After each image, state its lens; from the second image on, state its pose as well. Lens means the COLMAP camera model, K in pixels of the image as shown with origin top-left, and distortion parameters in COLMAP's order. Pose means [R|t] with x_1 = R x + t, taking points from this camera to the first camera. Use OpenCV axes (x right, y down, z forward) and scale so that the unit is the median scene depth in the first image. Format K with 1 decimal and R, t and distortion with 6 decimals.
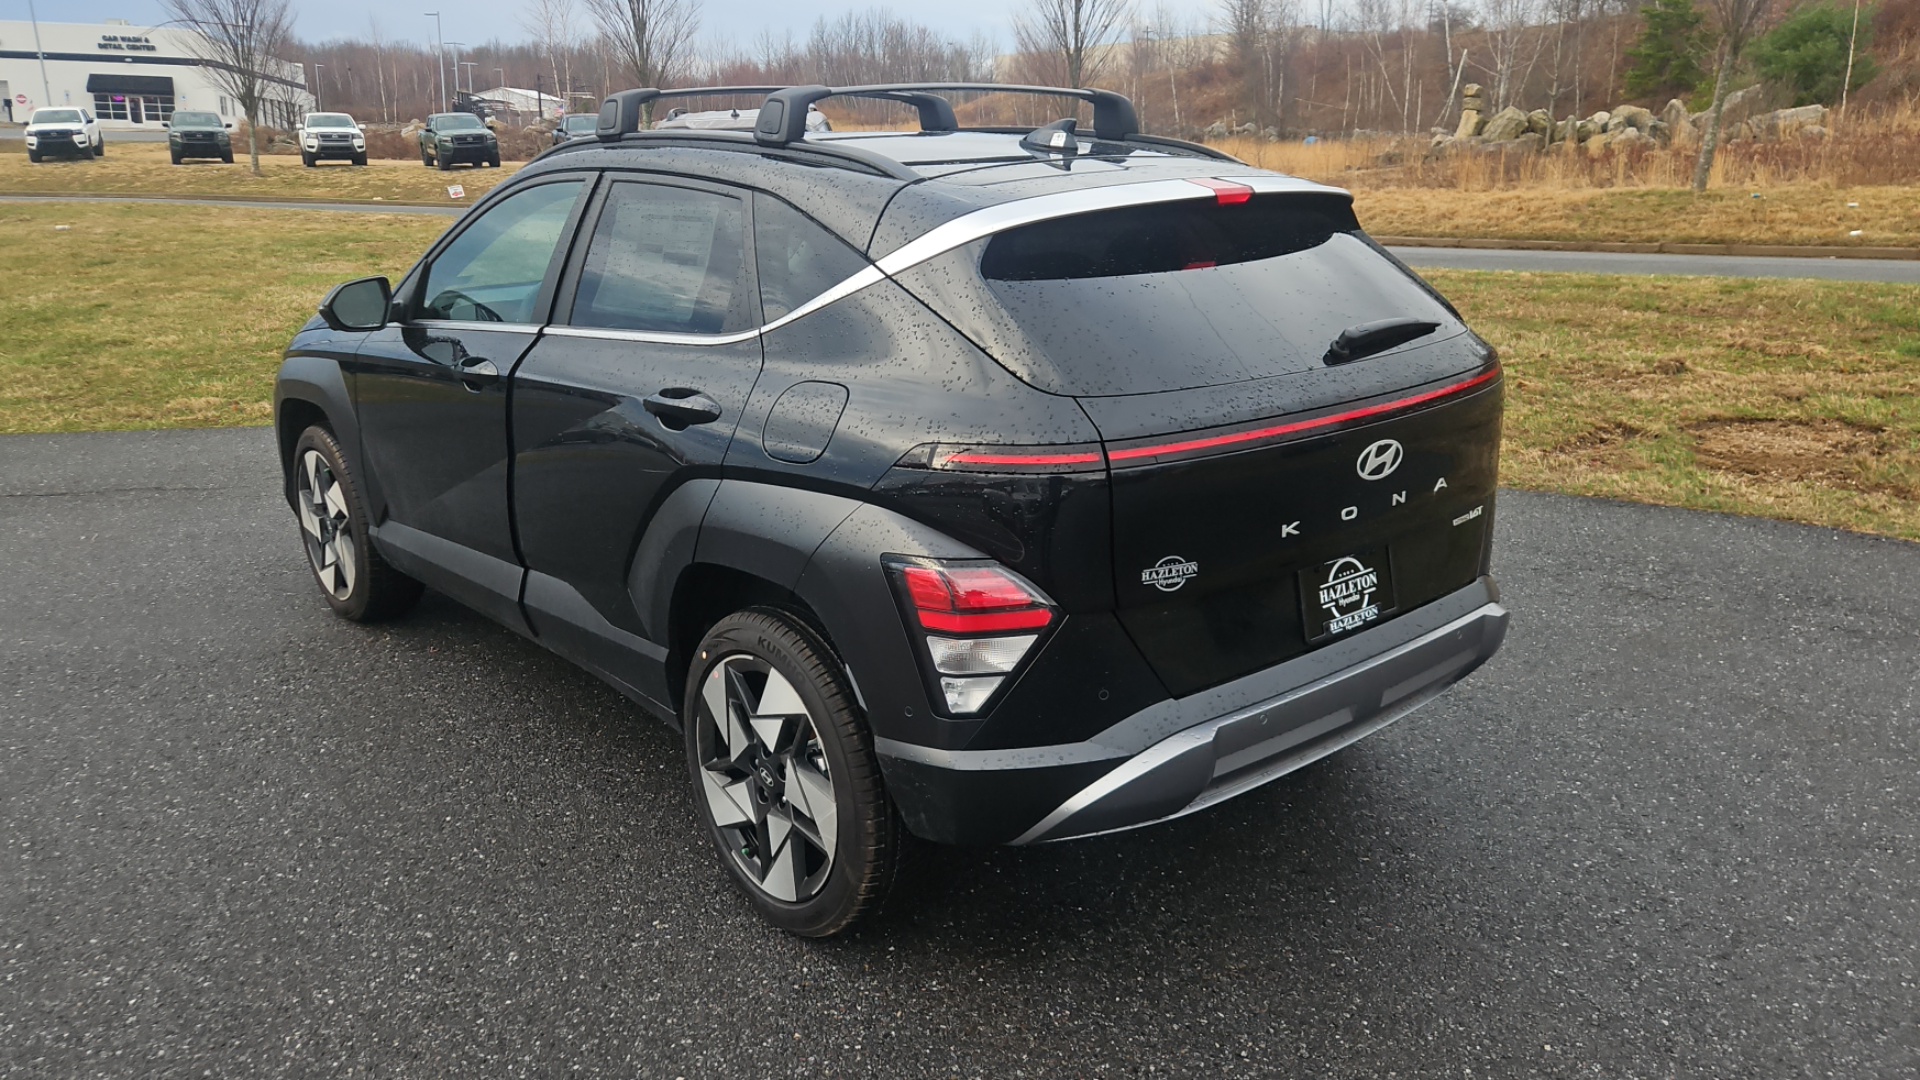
lens RADIAL K [[1405.0, 0, 951.0], [0, 1405.0, 539.0], [0, 0, 1]] dist [0.075198, -0.050071]
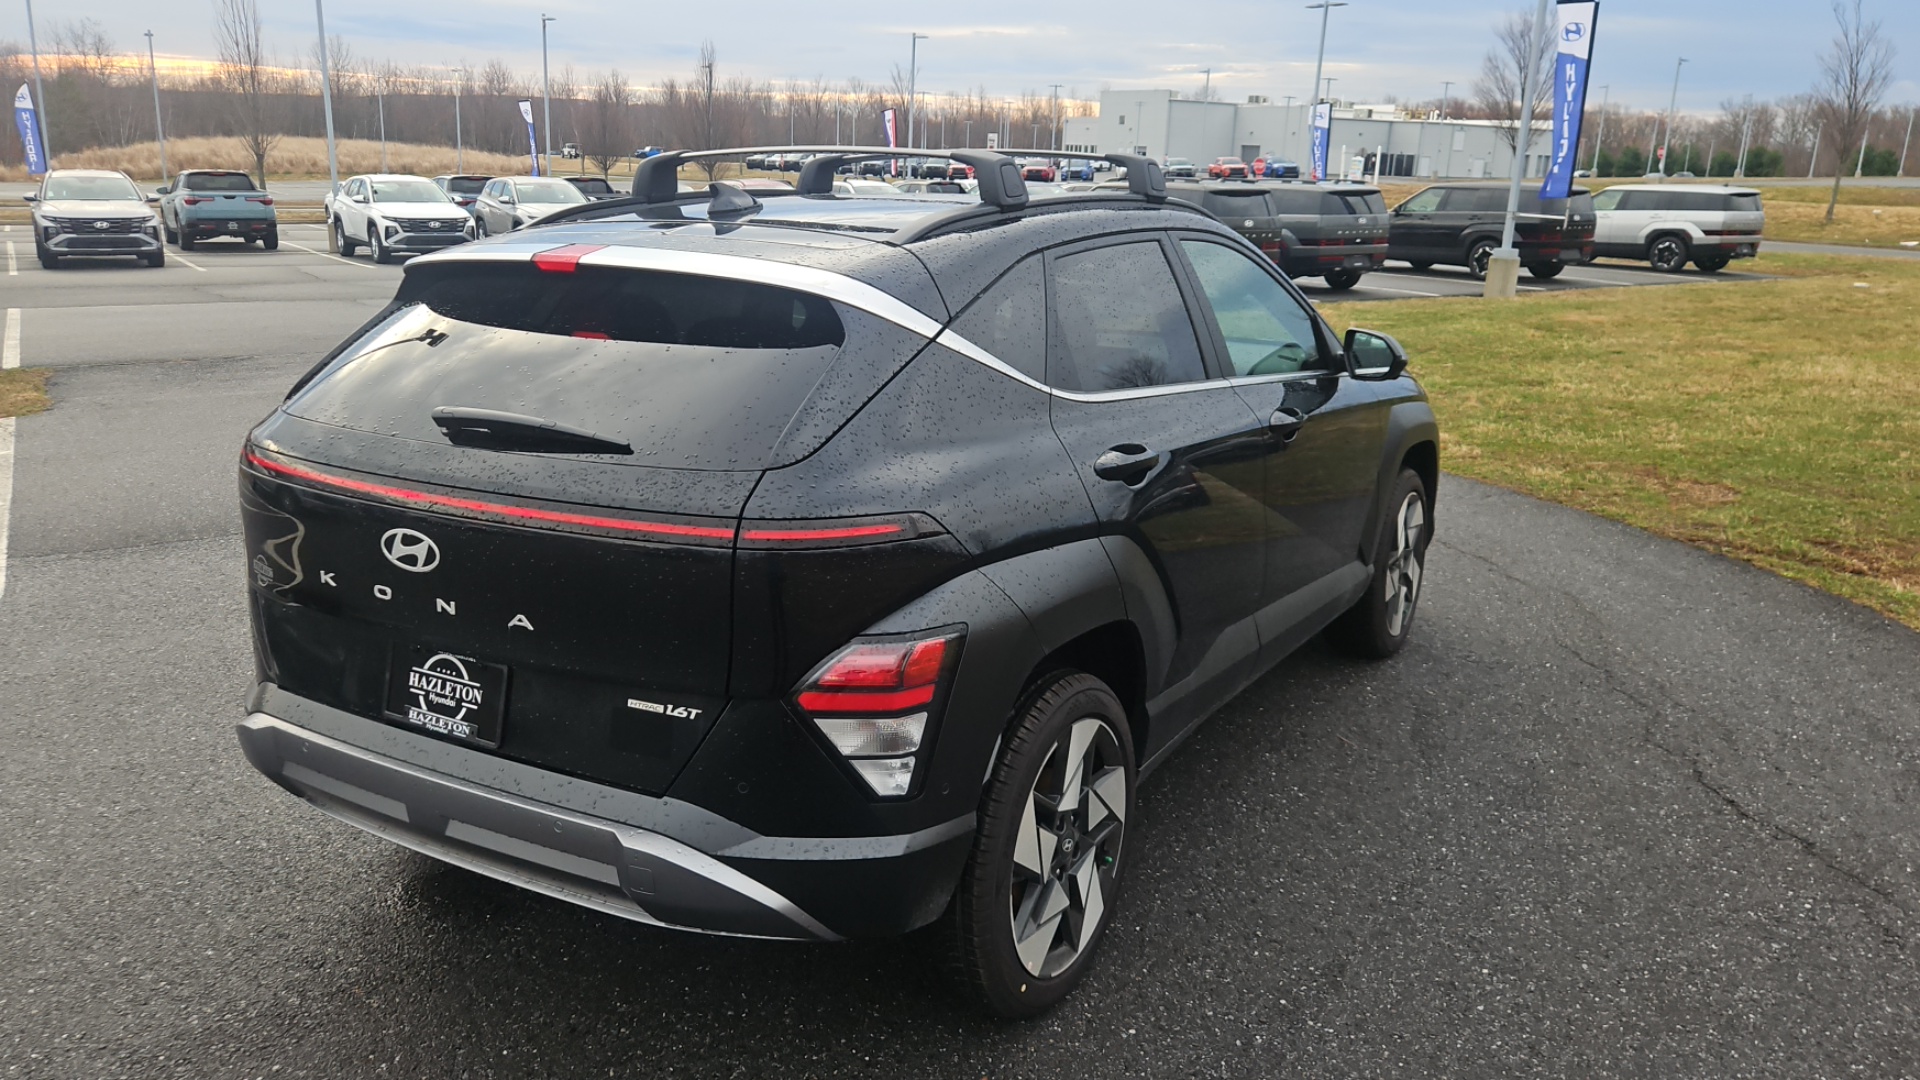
lens RADIAL K [[1405.0, 0, 951.0], [0, 1405.0, 539.0], [0, 0, 1]] dist [0.075198, -0.050071]
pose [[0.312197, 0.243660, -0.918239, 1.213177], [-0.277518, 0.947781, 0.157144, -0.294359], [0.908580, 0.205768, 0.363514, 0.952025]]
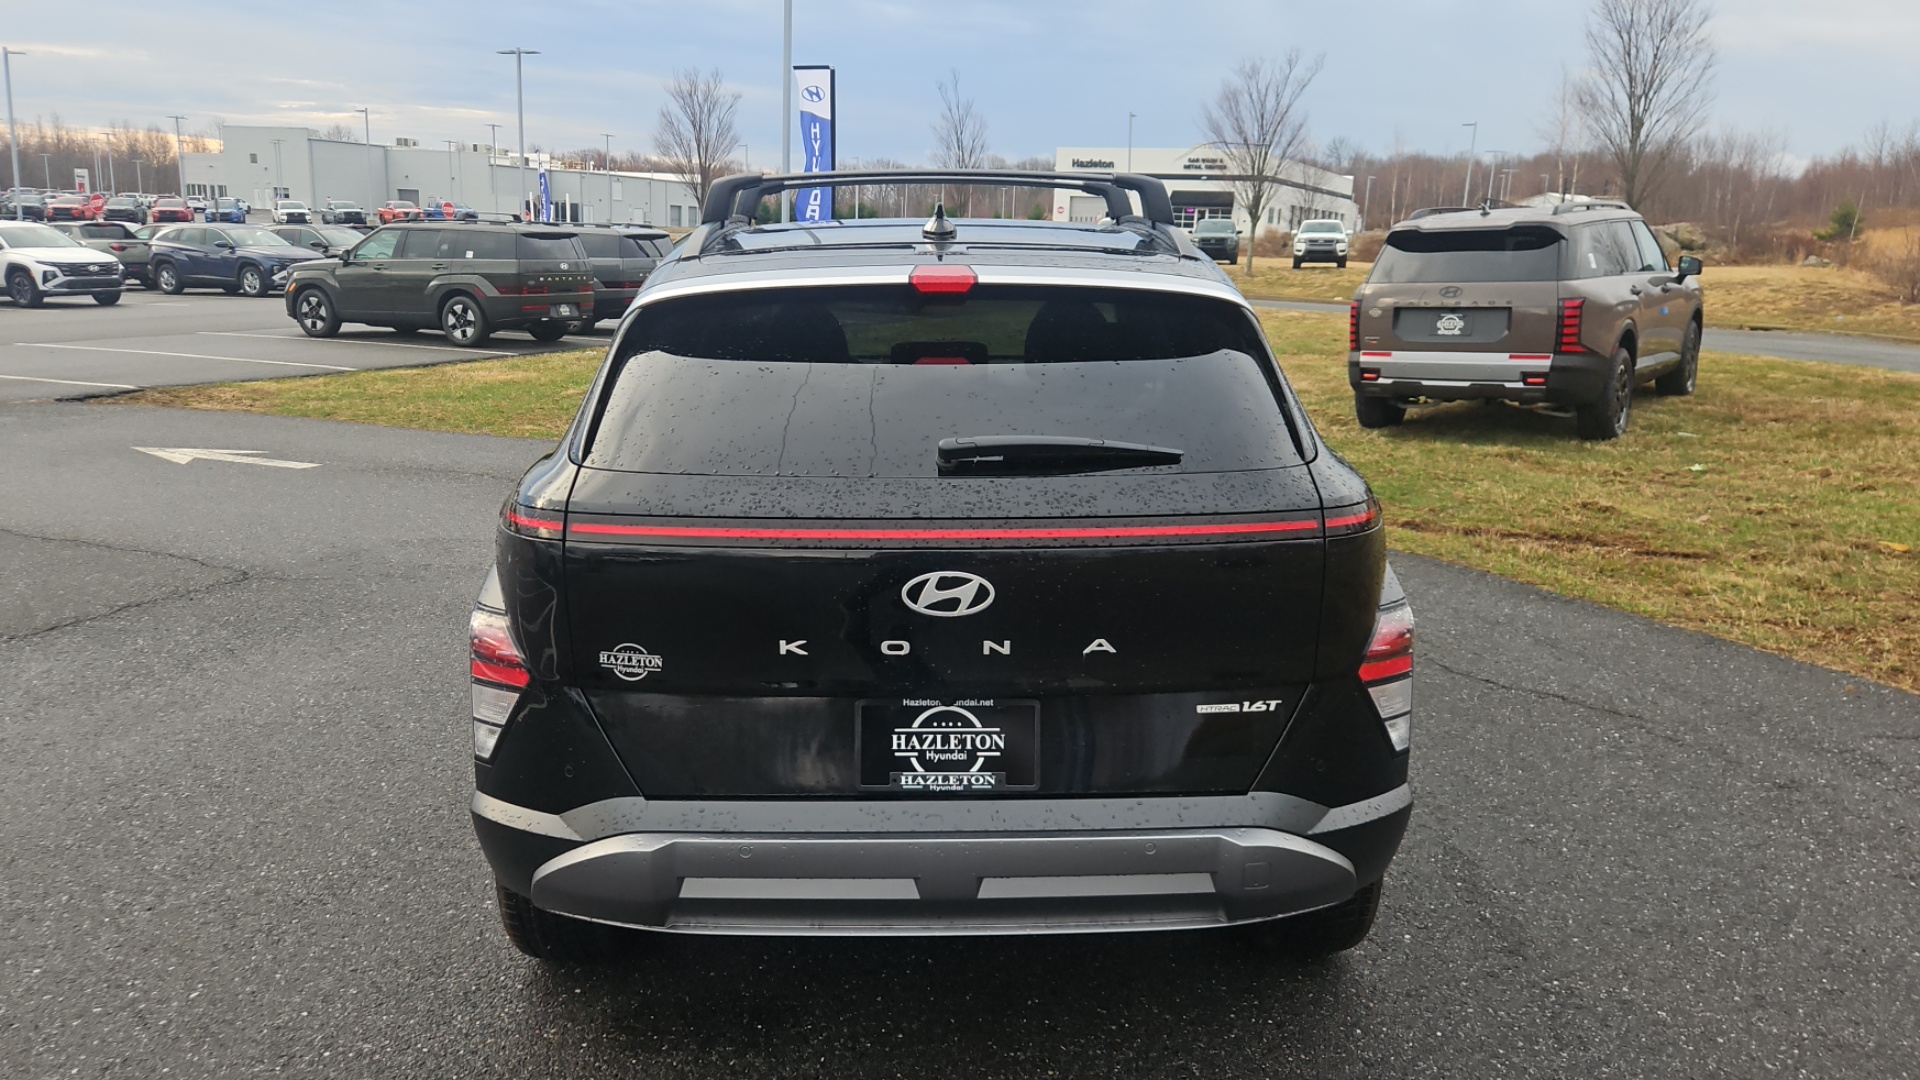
lens RADIAL K [[1405.0, 0, 951.0], [0, 1405.0, 539.0], [0, 0, 1]] dist [0.075198, -0.050071]
pose [[0.771908, 0.144811, -0.619021, 0.793008], [-0.187548, 0.982247, -0.004087, -0.082424], [0.607440, 0.119251, 0.785364, 0.328079]]
